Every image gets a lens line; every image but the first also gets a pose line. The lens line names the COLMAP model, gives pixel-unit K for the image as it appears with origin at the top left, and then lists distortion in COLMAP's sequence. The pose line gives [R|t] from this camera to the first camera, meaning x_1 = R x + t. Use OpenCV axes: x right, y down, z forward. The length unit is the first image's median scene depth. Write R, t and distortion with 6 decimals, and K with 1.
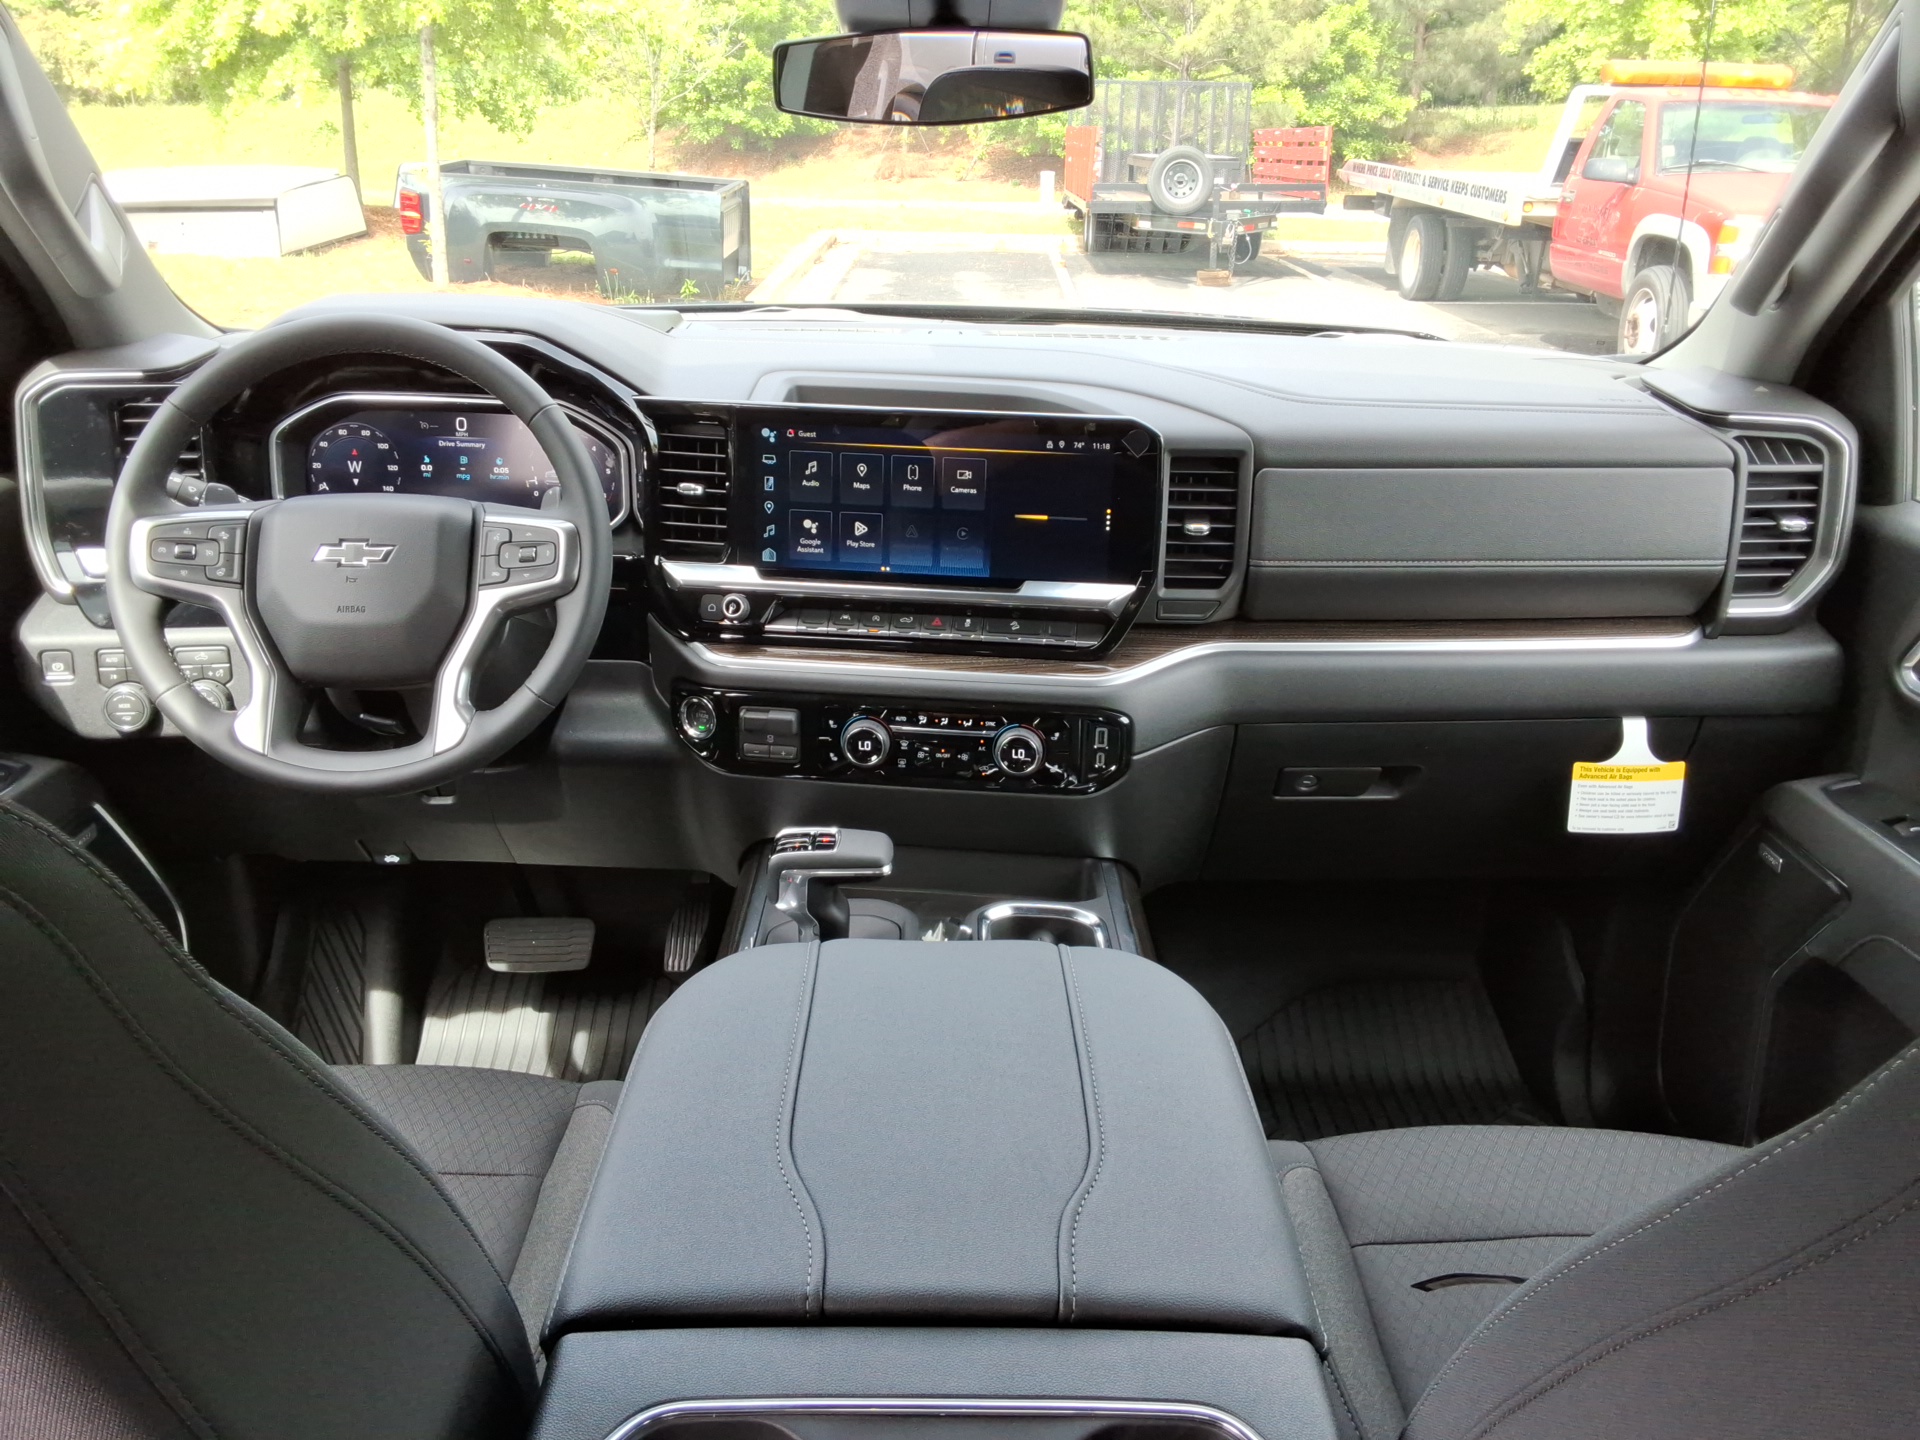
lens RADIAL K [[1542.2, 0, 972.0], [0, 1542.2, 699.6], [0, 0, 1]] dist [0.129222, -0.211926]
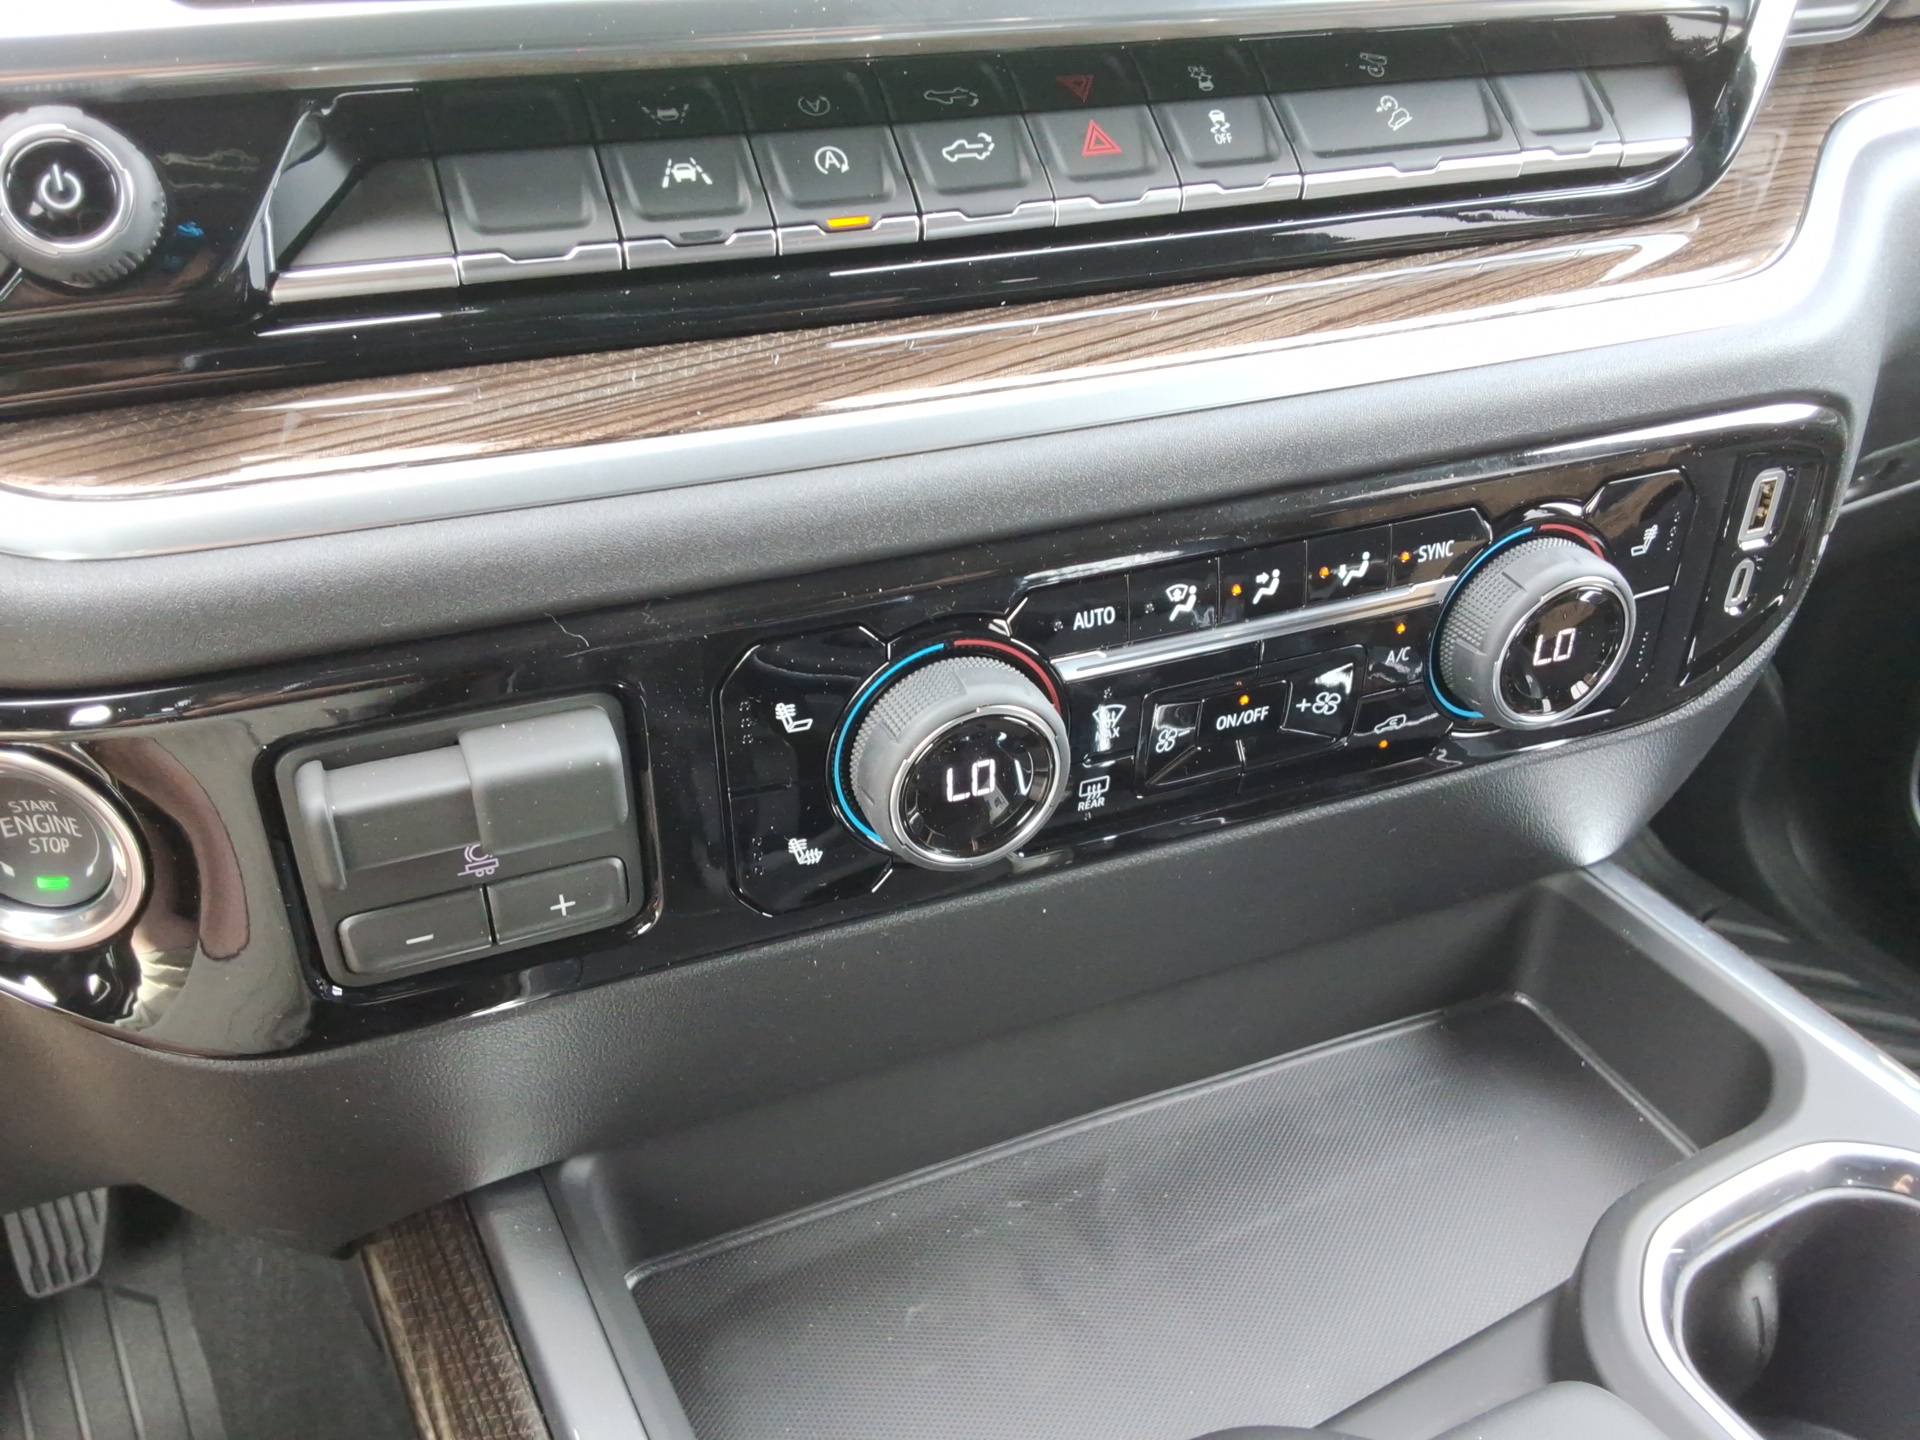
lens RADIAL K [[1545.3, 0, 973.3], [0, 1545.3, 702.5], [0, 0, 1]] dist [0.104023, -0.161247]
pose [[0.879314, -0.263781, 0.396518, -0.148926], [0.153399, 0.945099, 0.288543, -0.041607], [-0.450861, -0.192894, 0.871502, 0.805943]]
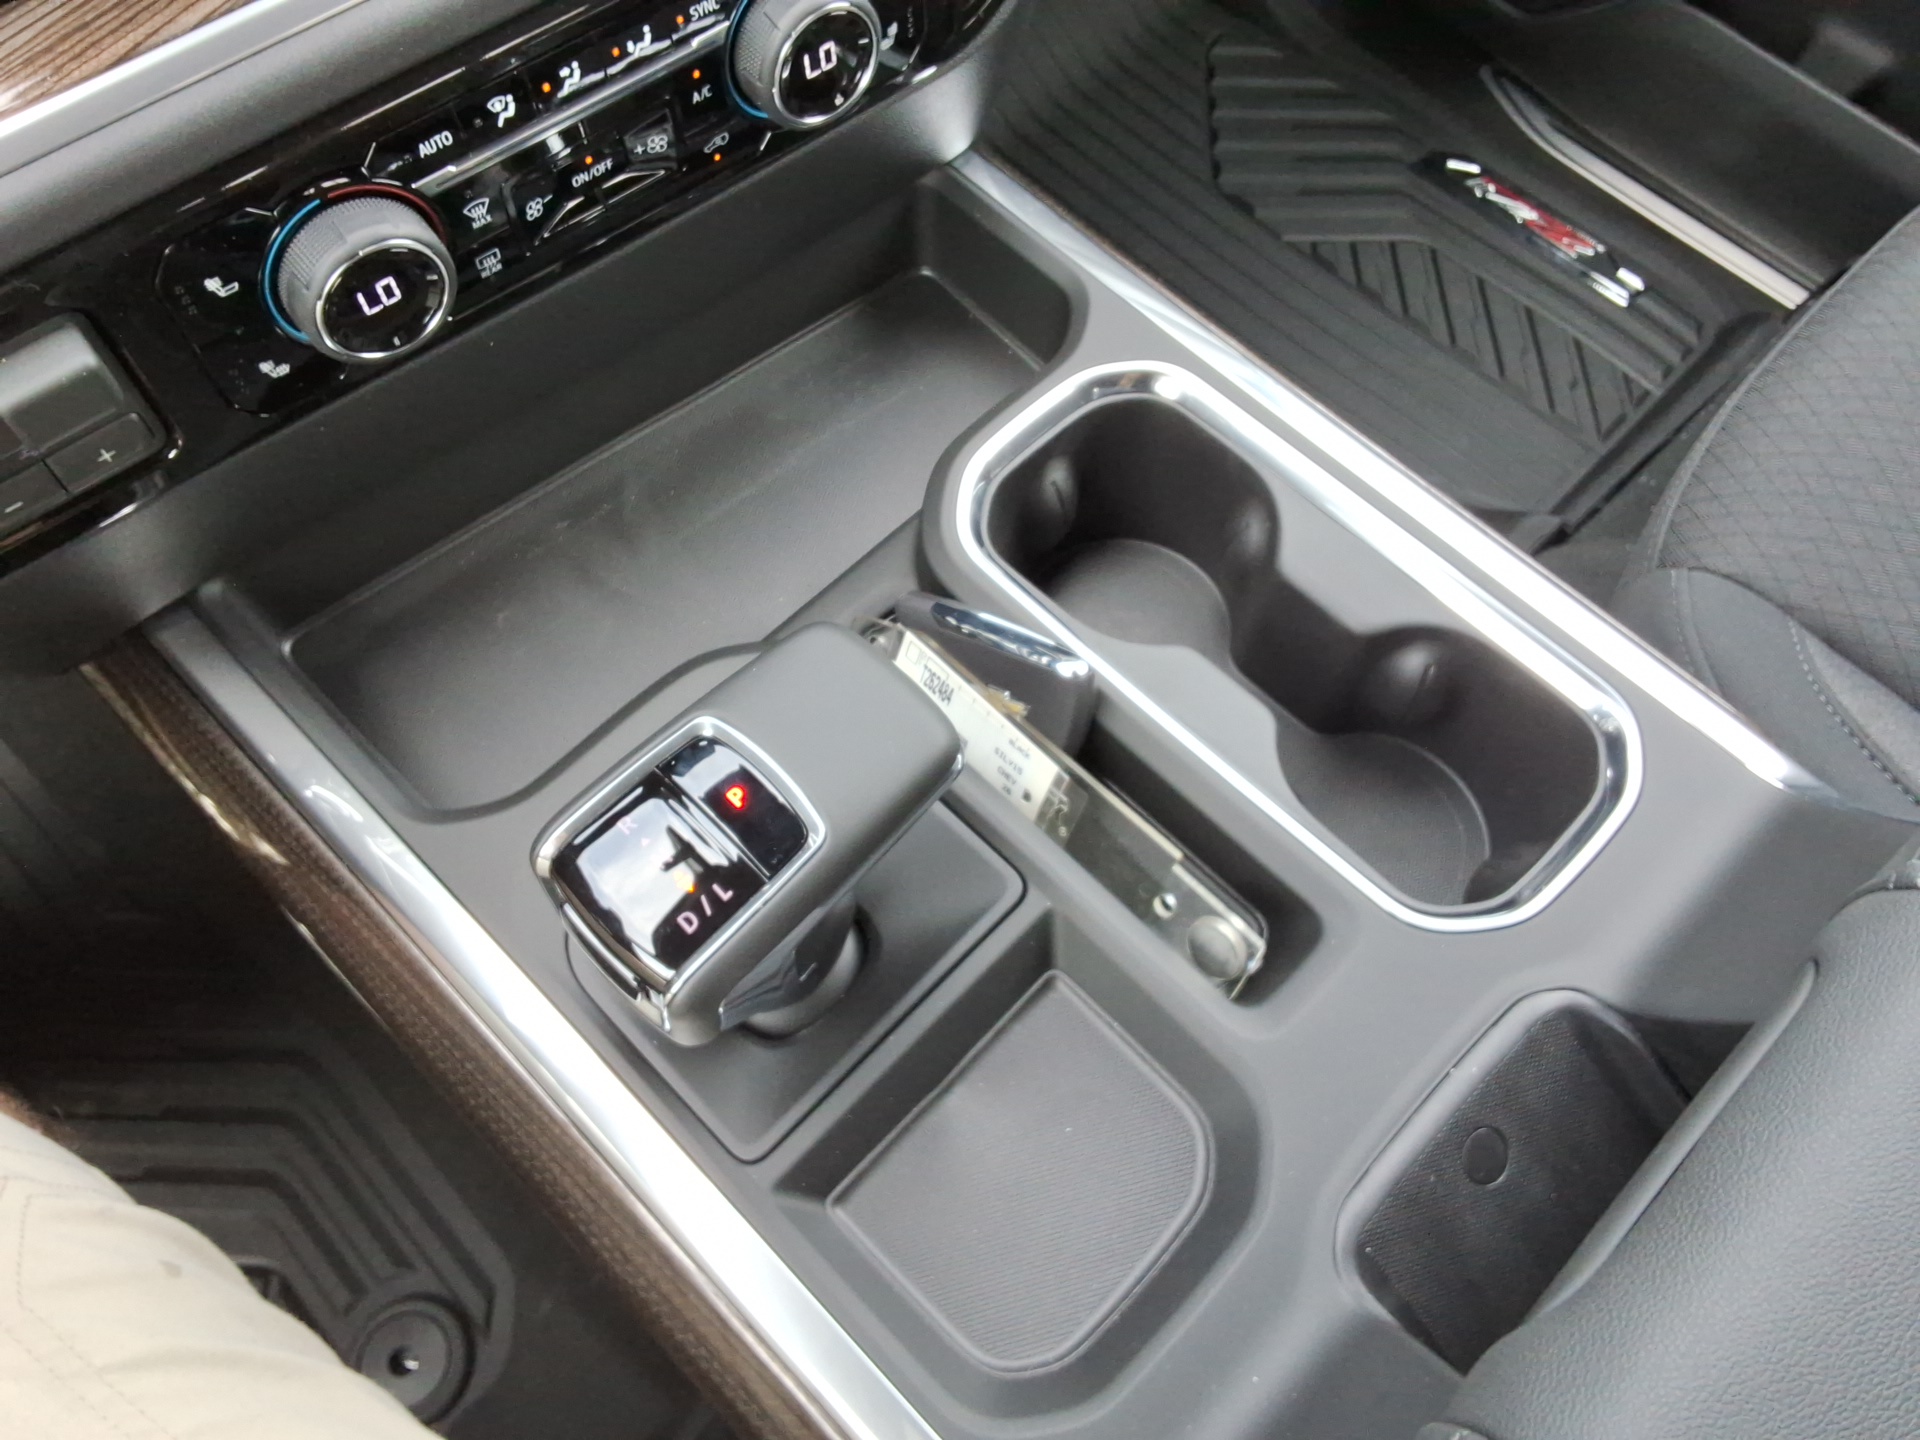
lens RADIAL K [[1542.2, 0, 972.0], [0, 1542.2, 699.6], [0, 0, 1]] dist [0.129222, -0.211926]
pose [[0.716409, -0.628670, 0.302542, -0.123704], [0.226095, 0.619438, 0.751783, -0.115121], [-0.660030, -0.470181, 0.585910, 0.715523]]
